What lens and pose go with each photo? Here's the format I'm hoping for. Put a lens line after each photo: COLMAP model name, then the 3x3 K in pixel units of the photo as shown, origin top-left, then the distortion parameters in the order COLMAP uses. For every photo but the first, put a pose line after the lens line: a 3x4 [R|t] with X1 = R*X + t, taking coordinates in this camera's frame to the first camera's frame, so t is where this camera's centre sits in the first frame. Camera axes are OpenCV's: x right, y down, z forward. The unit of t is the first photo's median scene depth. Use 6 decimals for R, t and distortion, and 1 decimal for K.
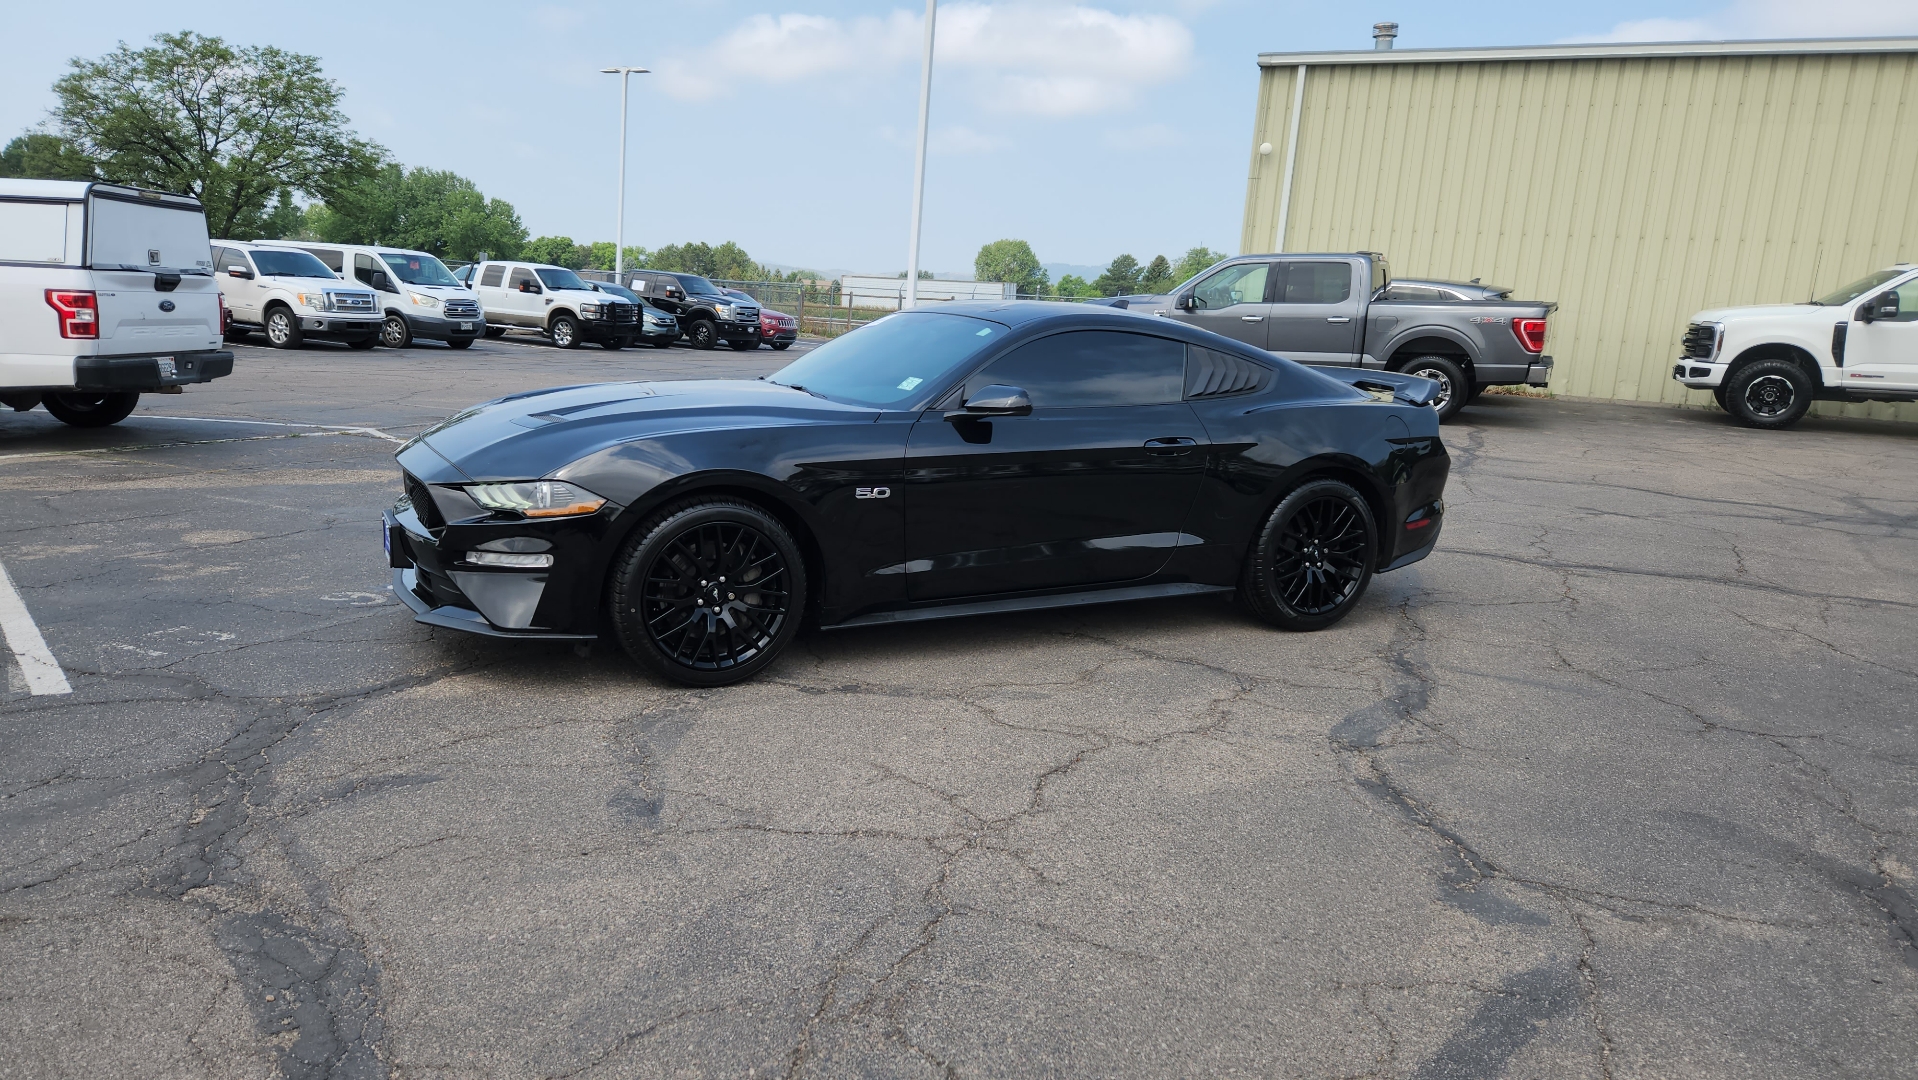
lens RADIAL K [[1269.2, 0, 920.7], [0, 1269.2, 532.6], [0, 0, 1]] dist [0.073125, -0.068338]
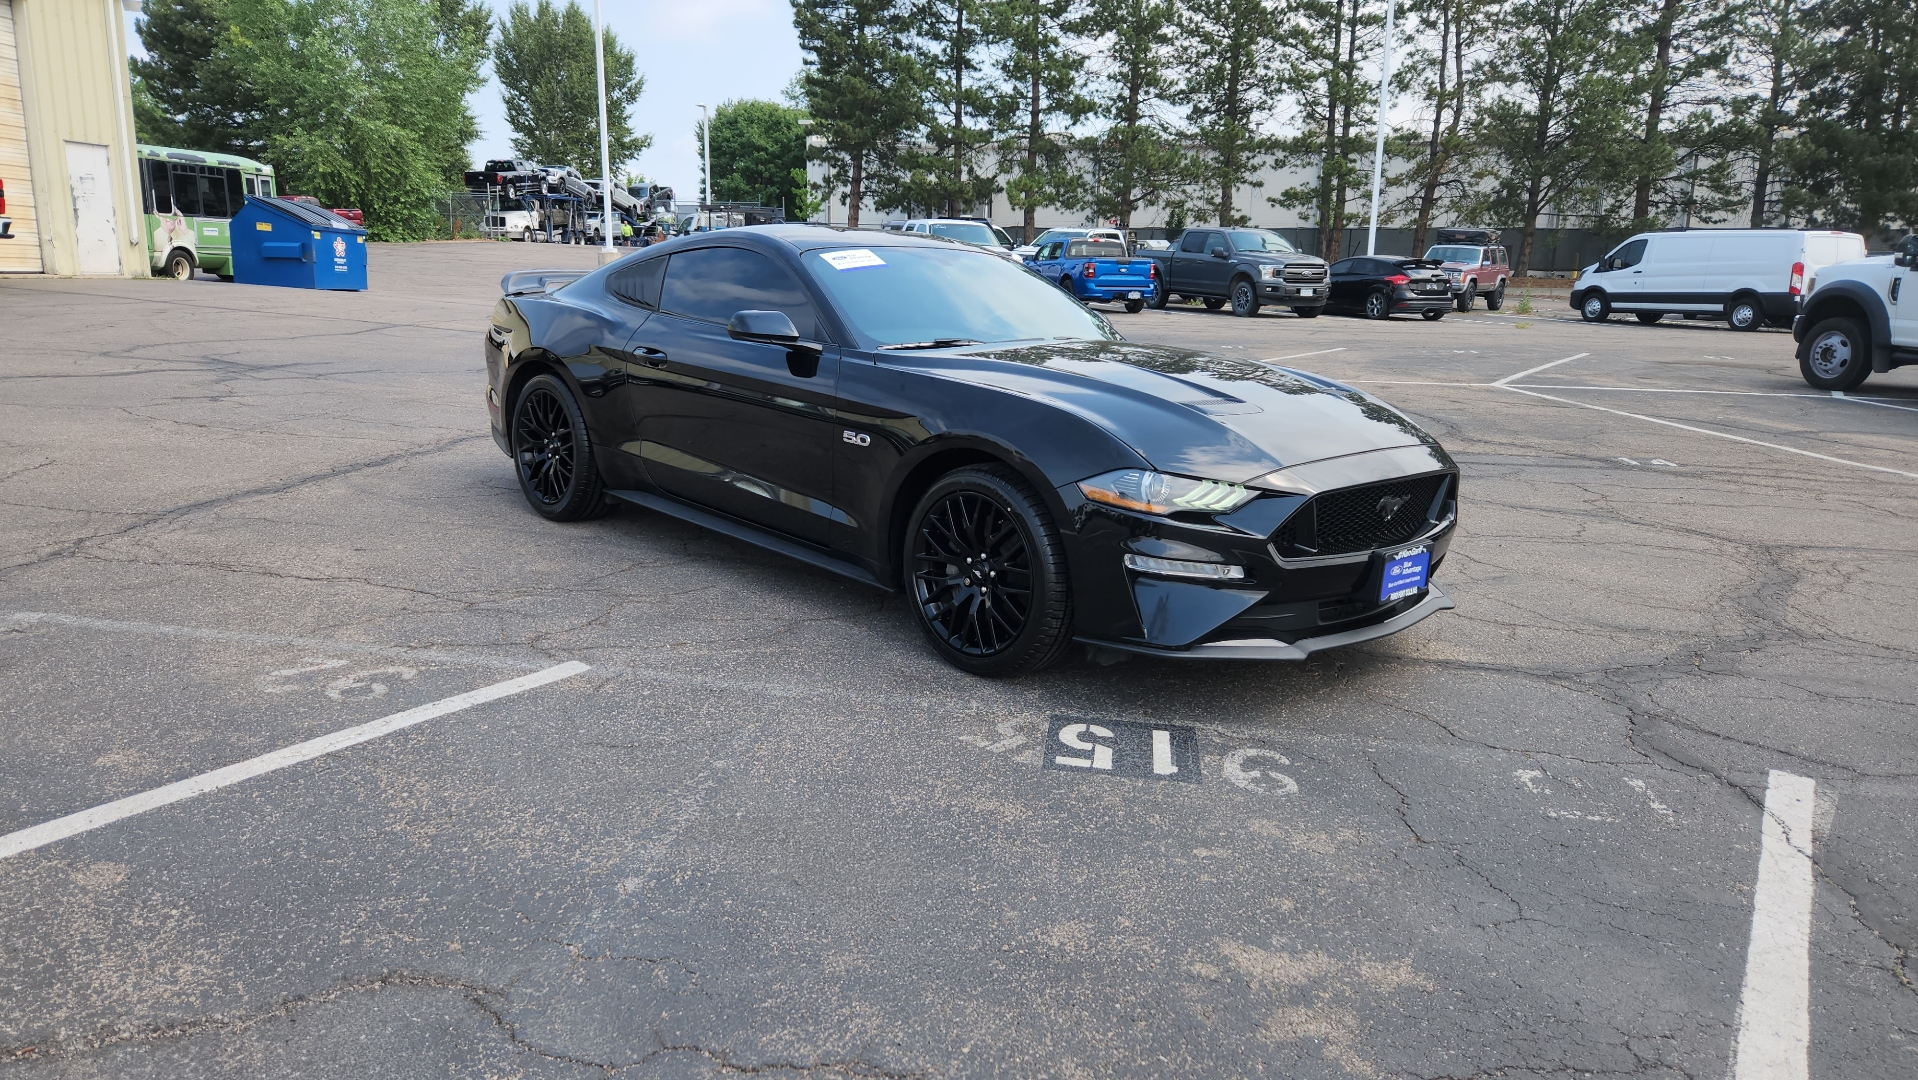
lens RADIAL K [[1285.9, 0, 932.8], [0, 1285.9, 534.2], [0, 0, 1]] dist [0.079306, -0.071787]
pose [[-0.286347, -0.261508, 0.921748, -0.330233], [0.113862, 0.945927, 0.303739, -0.093304], [-0.951336, 0.191927, -0.241087, 0.447970]]
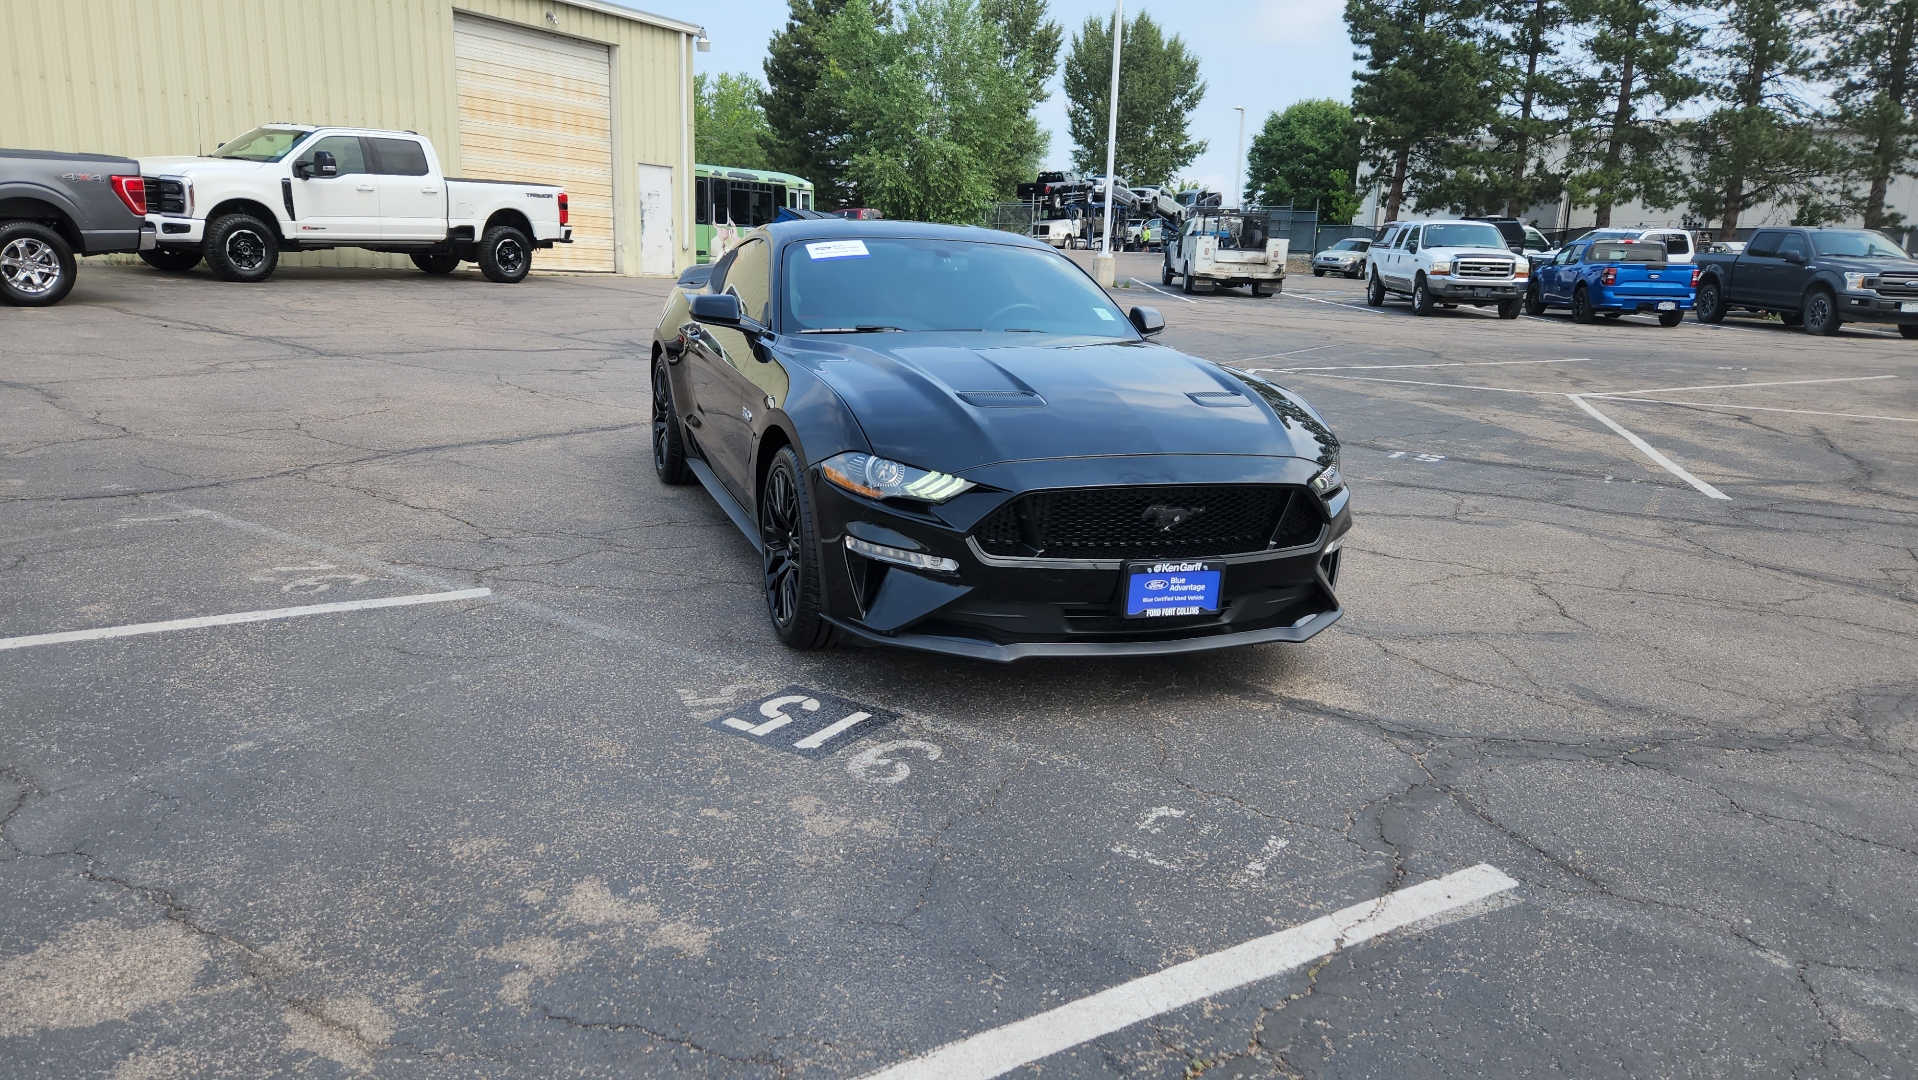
lens RADIAL K [[1288.8, 0, 930.0], [0, 1288.8, 547.3], [0, 0, 1]] dist [0.077221, -0.064518]
pose [[0.137773, -0.272598, 0.952213, -0.350585], [0.135952, 0.957486, 0.254437, -0.071101], [-0.981089, 0.094400, 0.168976, 0.303558]]
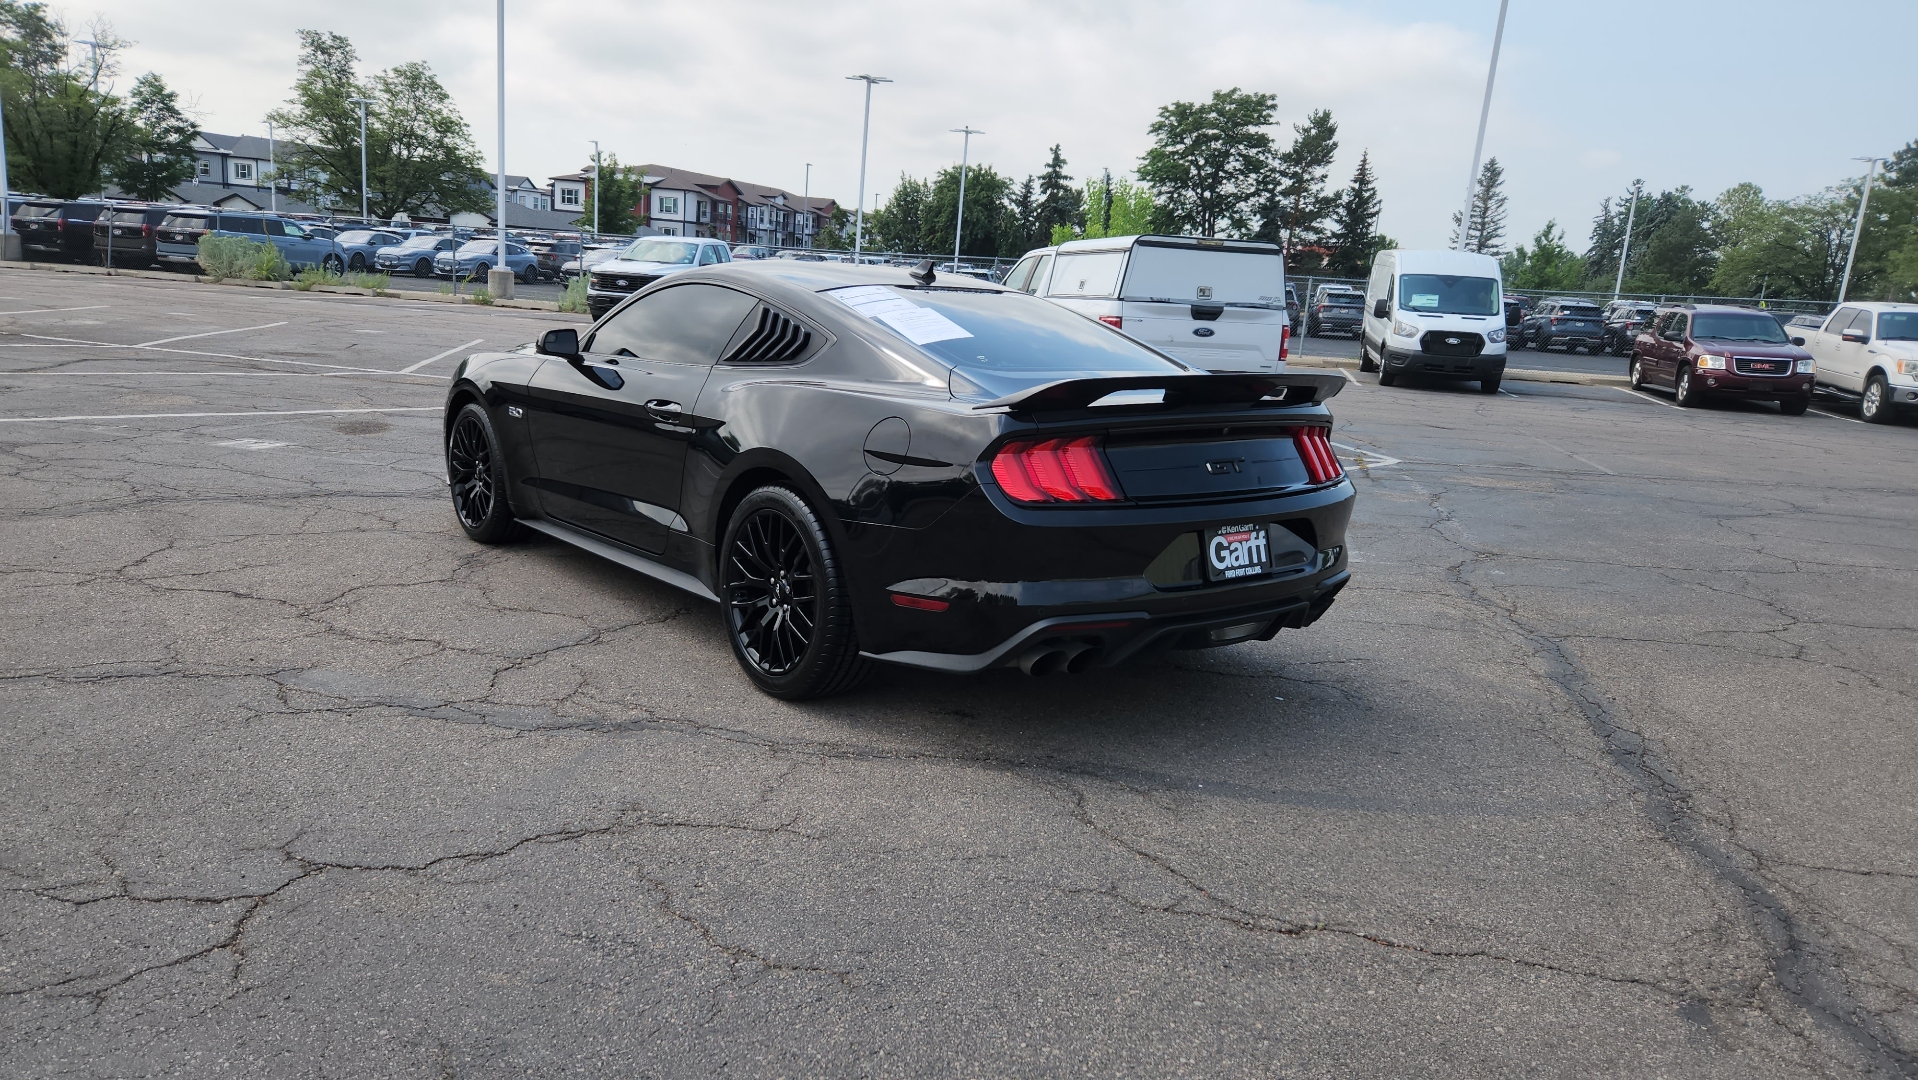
lens RADIAL K [[1269.6, 0, 922.7], [0, 1269.6, 544.7], [0, 0, 1]] dist [0.072776, -0.060136]
pose [[0.209304, 0.158701, -0.964887, 0.360560], [-0.216401, 0.969794, 0.112566, -0.037808], [0.953605, 0.185242, 0.237325, 0.320544]]
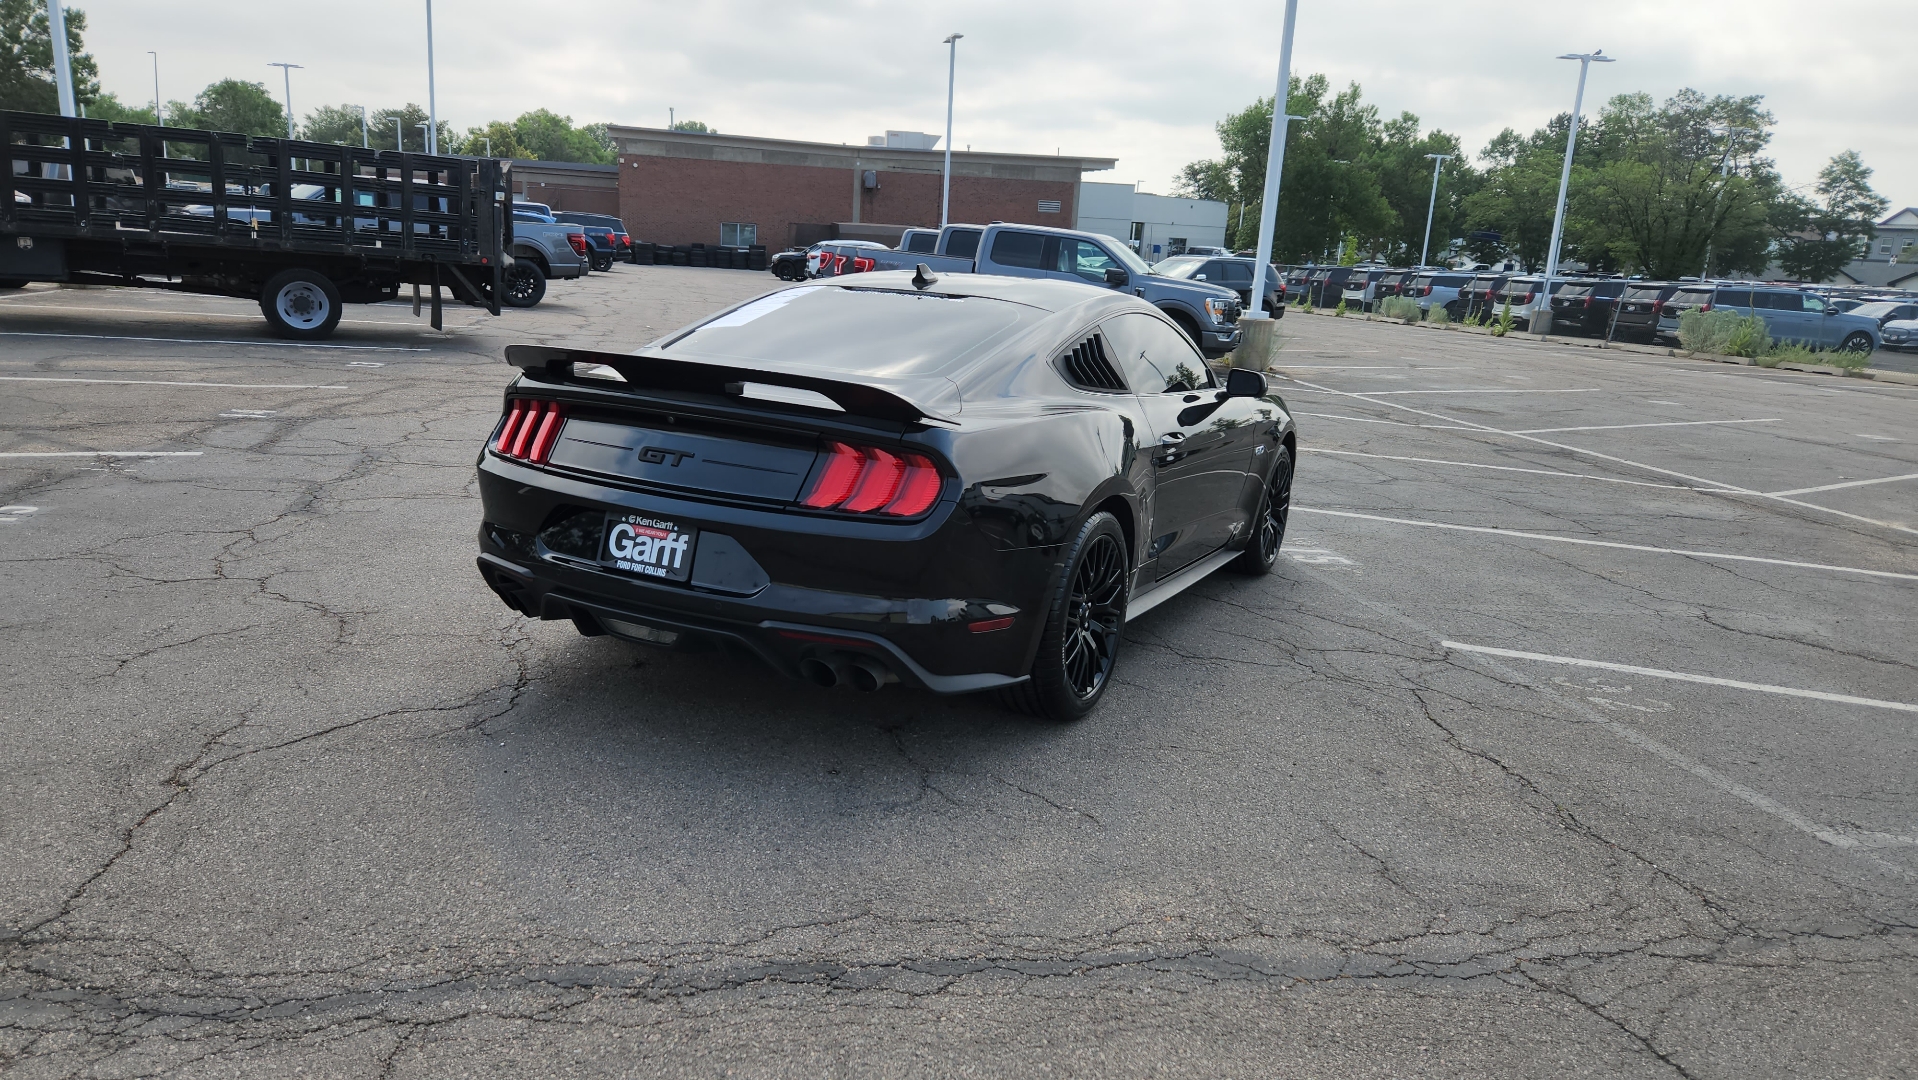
lens RADIAL K [[1269.6, 0, 922.7], [0, 1269.6, 544.7], [0, 0, 1]] dist [0.072776, -0.060136]
pose [[-0.803162, 0.027629, -0.595120, 0.237888], [-0.205209, 0.924966, 0.319888, -0.103812], [0.559304, 0.379045, -0.737227, 0.623339]]
